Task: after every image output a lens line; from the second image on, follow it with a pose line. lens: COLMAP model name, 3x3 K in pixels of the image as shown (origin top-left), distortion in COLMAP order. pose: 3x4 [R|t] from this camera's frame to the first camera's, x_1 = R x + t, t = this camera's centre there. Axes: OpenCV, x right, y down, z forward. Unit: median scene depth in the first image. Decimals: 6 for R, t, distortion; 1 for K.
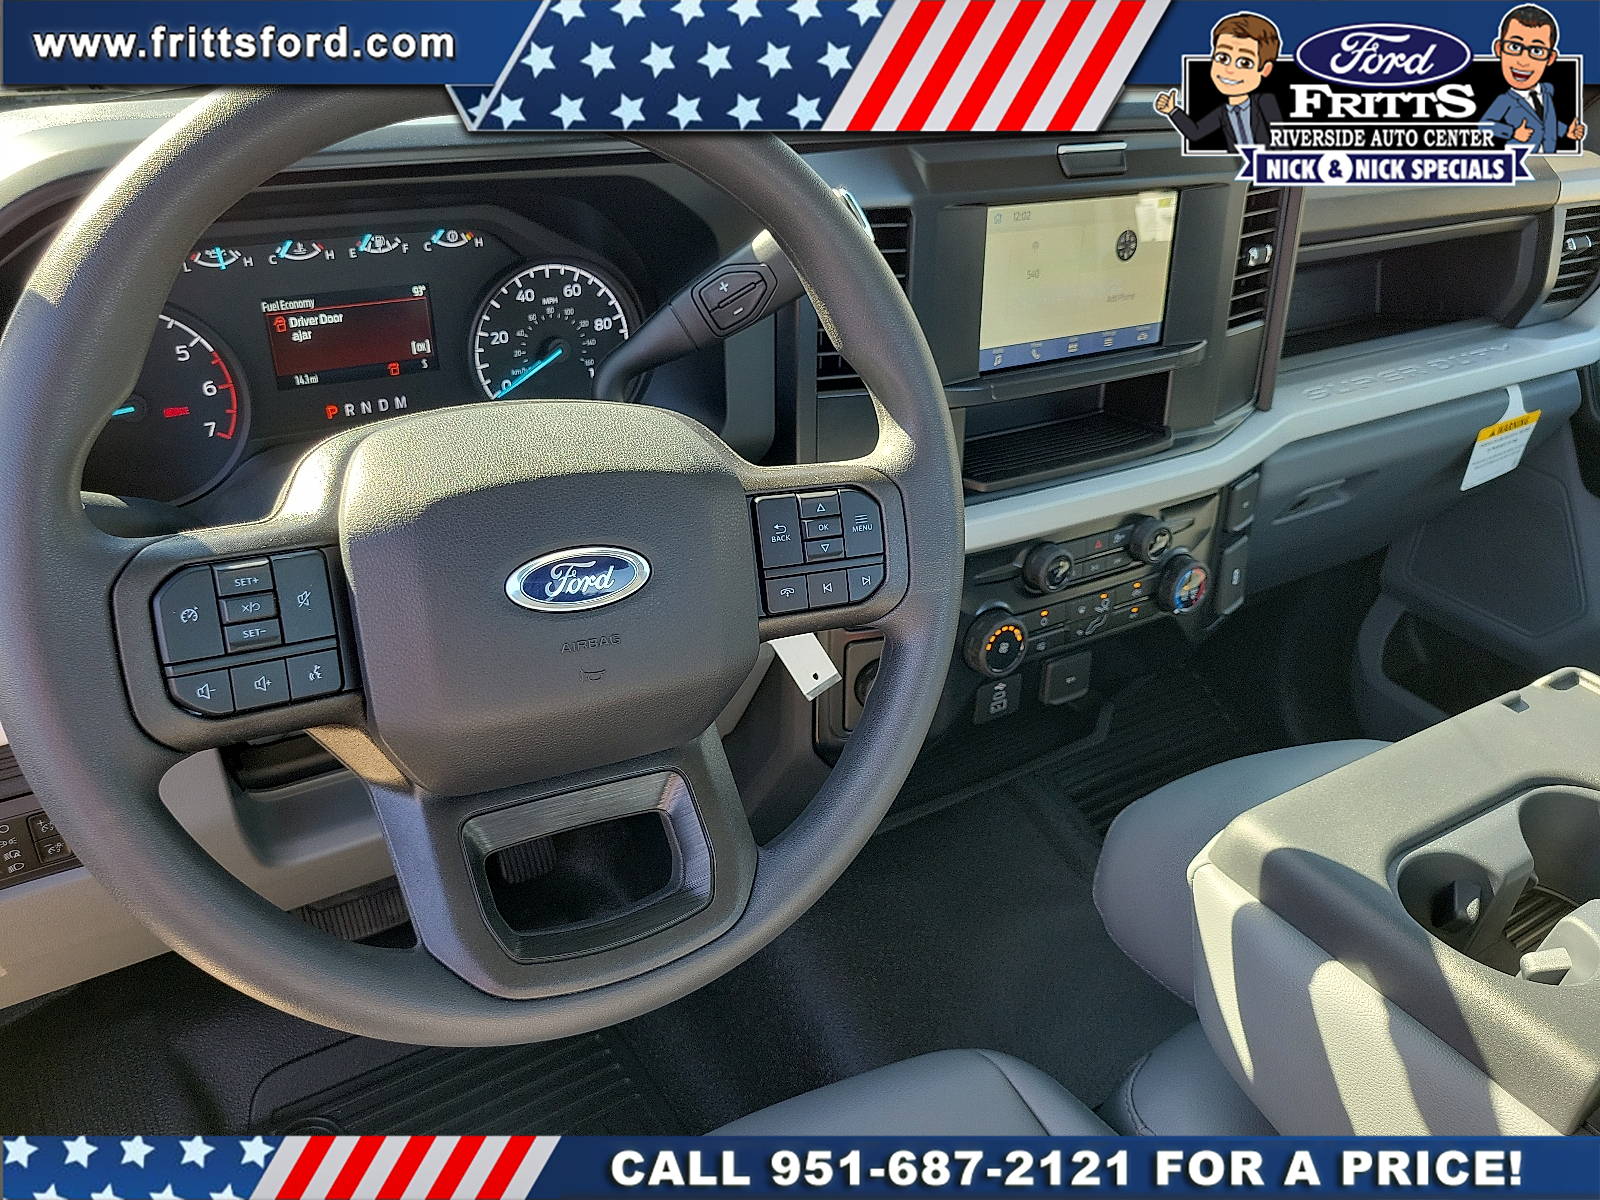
lens RADIAL K [[1172.6, 0, 800.0], [0, 1172.6, 600.0], [0, 0, 1]] dist [0.003542, 0.003059]
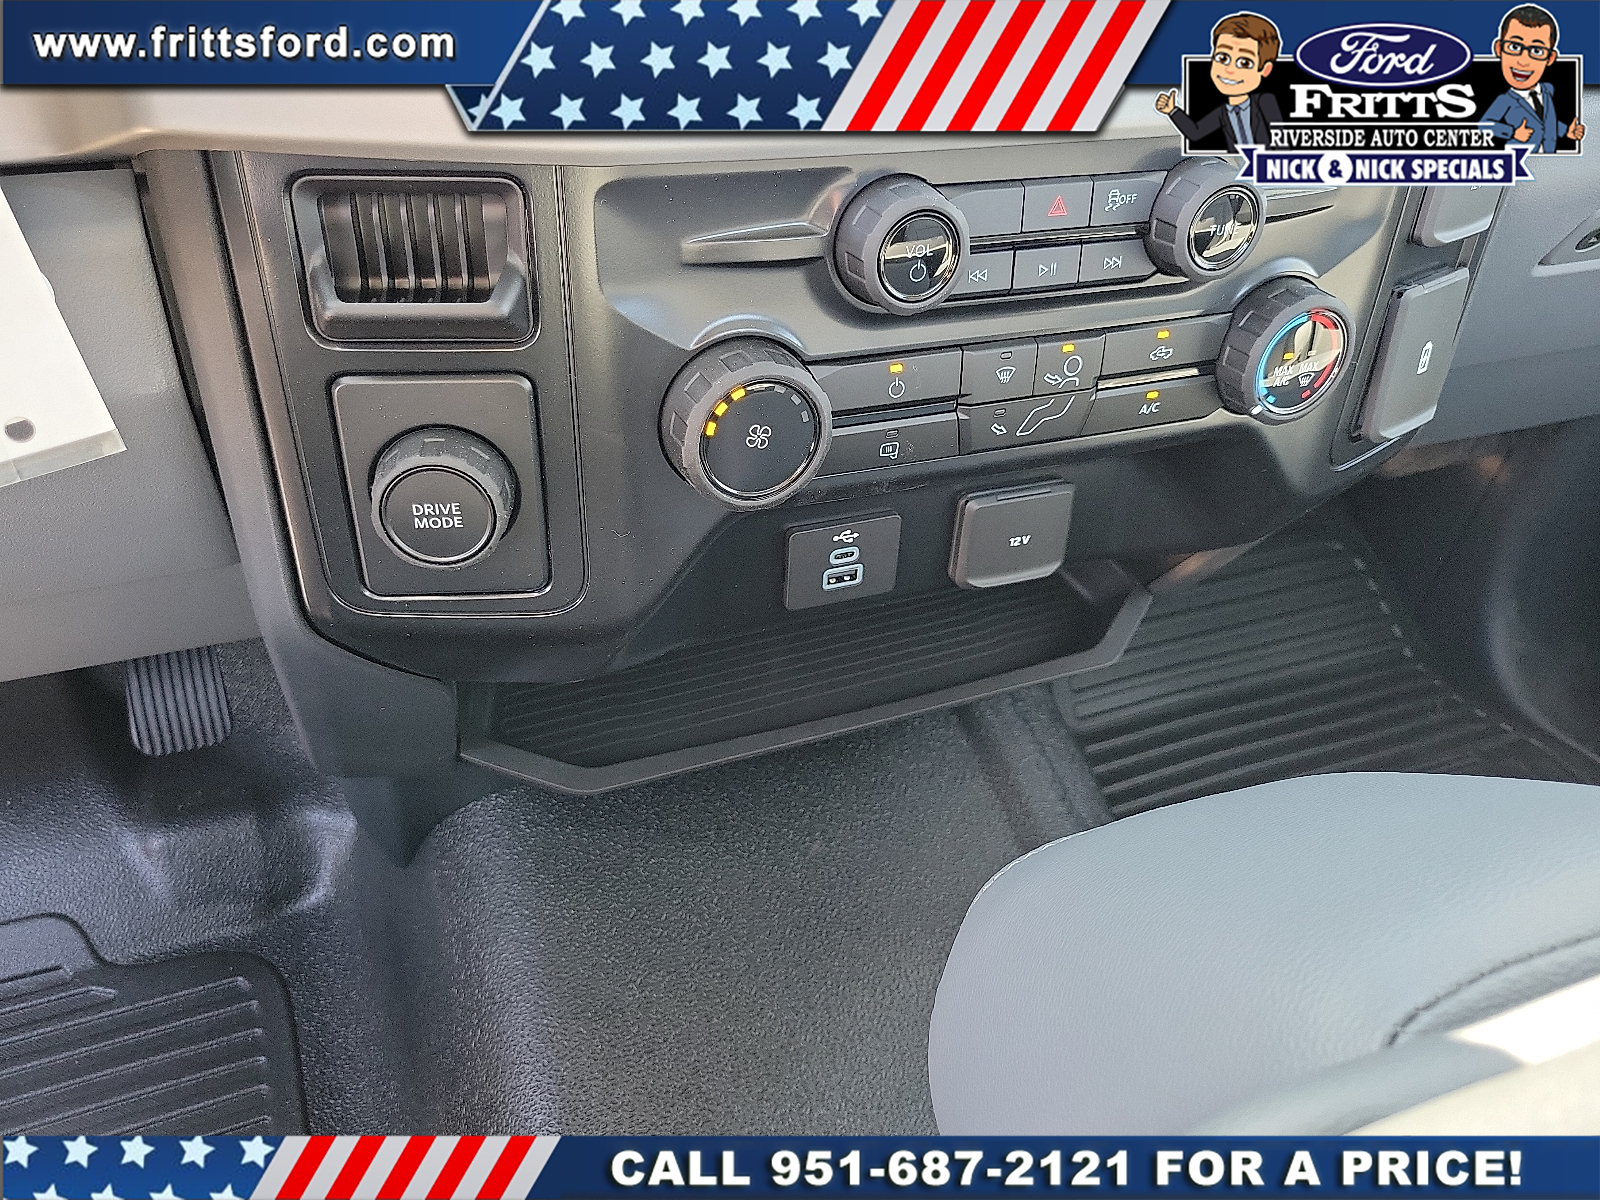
lens RADIAL K [[1172.6, 0, 800.0], [0, 1172.6, 600.0], [0, 0, 1]] dist [0.003542, 0.003059]
pose [[0.981794, 0.124912, -0.143099, 0.228058], [-0.102891, 0.982991, 0.152128, 0.030031], [0.159667, -0.134635, 0.977947, 0.545936]]
